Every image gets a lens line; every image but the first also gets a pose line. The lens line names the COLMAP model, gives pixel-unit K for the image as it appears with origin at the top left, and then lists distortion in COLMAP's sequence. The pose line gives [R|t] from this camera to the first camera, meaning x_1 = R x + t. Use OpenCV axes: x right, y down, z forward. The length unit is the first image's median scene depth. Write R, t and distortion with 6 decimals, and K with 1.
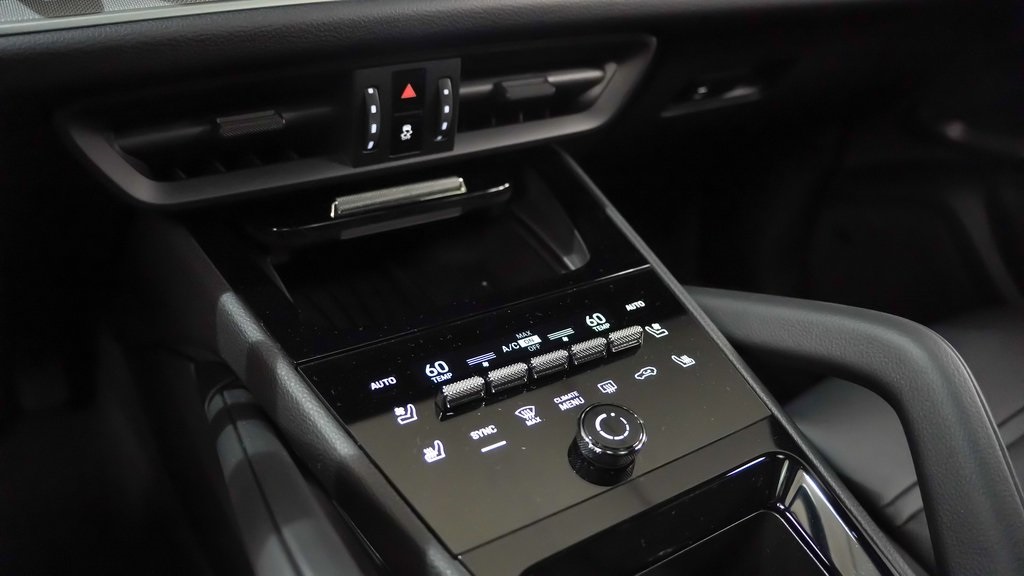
lens RADIAL K [[780.4, 0, 512.5], [0, 780.4, 283.8], [0, 0, 1]] dist [-0.128068, 0.026448]
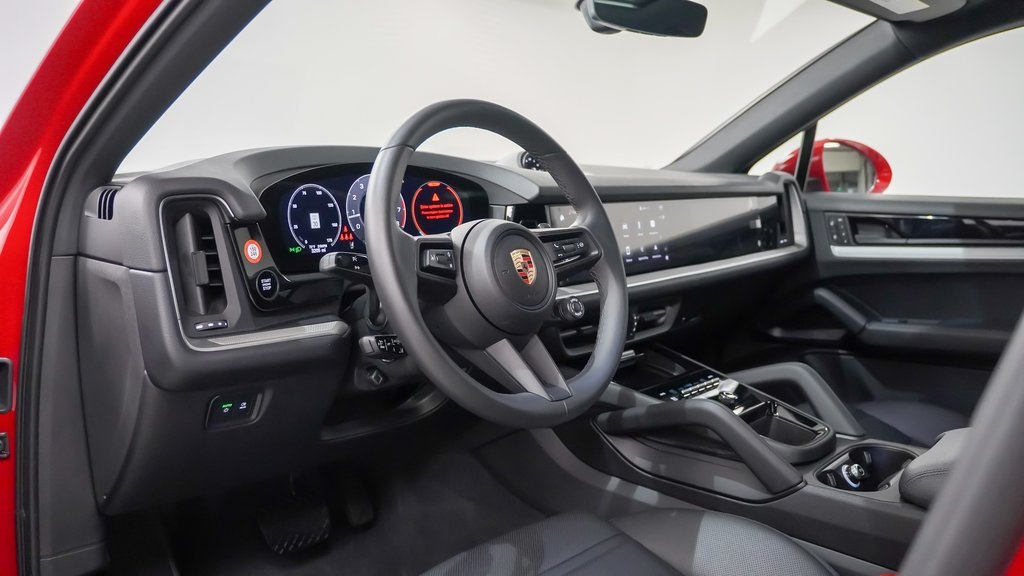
lens RADIAL K [[780.4, 0, 508.3], [0, 780.4, 293.2], [0, 0, 1]] dist [-0.128068, 0.026448]
pose [[0.968751, -0.081568, 0.234238, -1.325298], [0.158647, 0.929707, -0.332380, 0.616344], [-0.190661, 0.359155, 0.913595, -1.778212]]
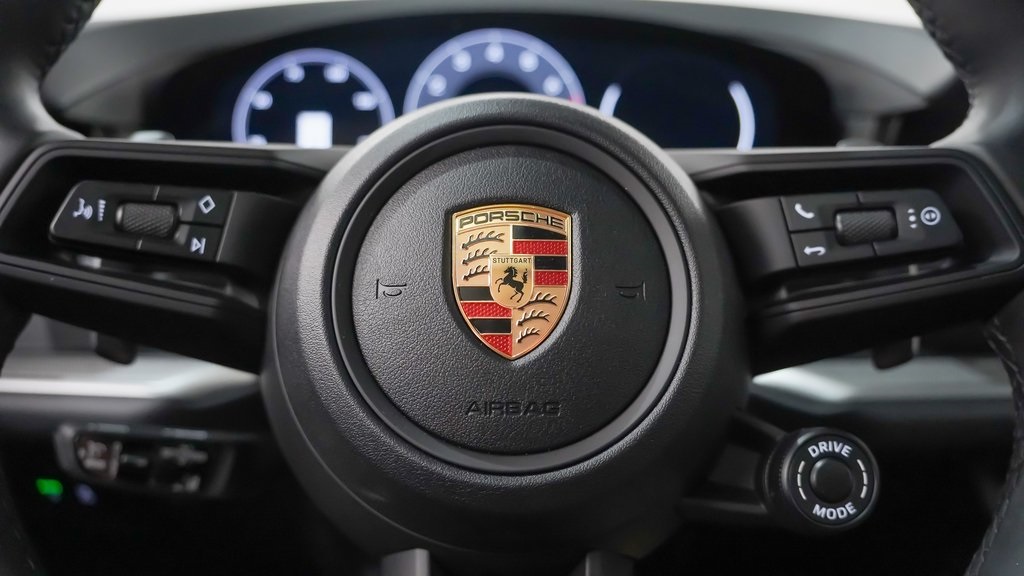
lens RADIAL K [[780.4, 0, 509.9], [0, 780.4, 290.9], [0, 0, 1]] dist [-0.128068, 0.026448]
pose [[0.857687, 0.040666, -0.512561, -0.528306], [-0.217752, 0.931786, -0.290445, 0.001223], [0.465786, 0.360723, 0.808036, -0.270180]]
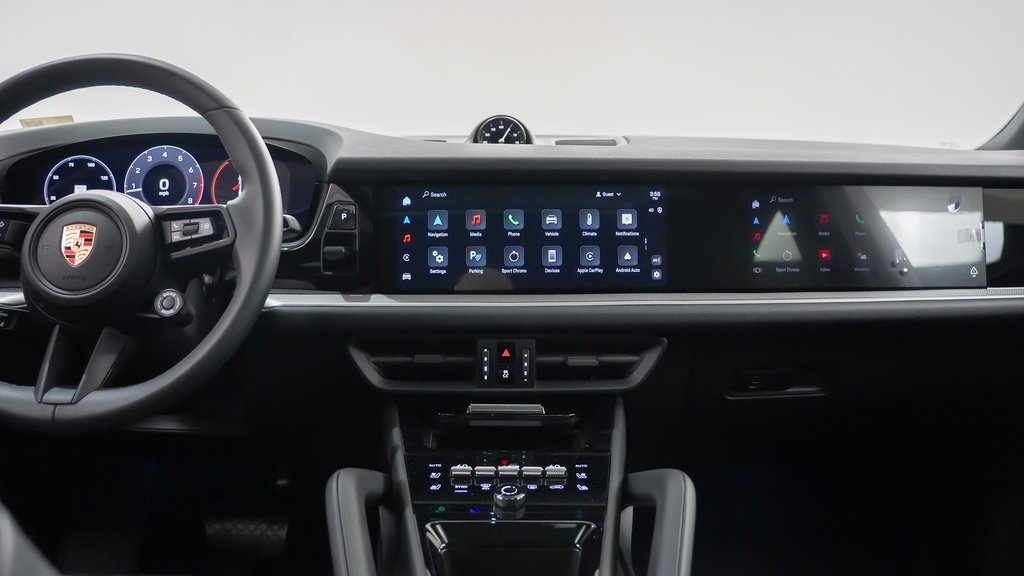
lens RADIAL K [[937.4, 0, 512.7], [0, 937.4, 289.8], [0, 0, 1]] dist [-0.091107, 0.000000]
pose [[0.858928, 0.015750, -0.511854, 1.182132], [-0.219825, 0.914091, -0.340756, 0.452077], [0.462514, 0.405204, 0.788600, -1.046259]]
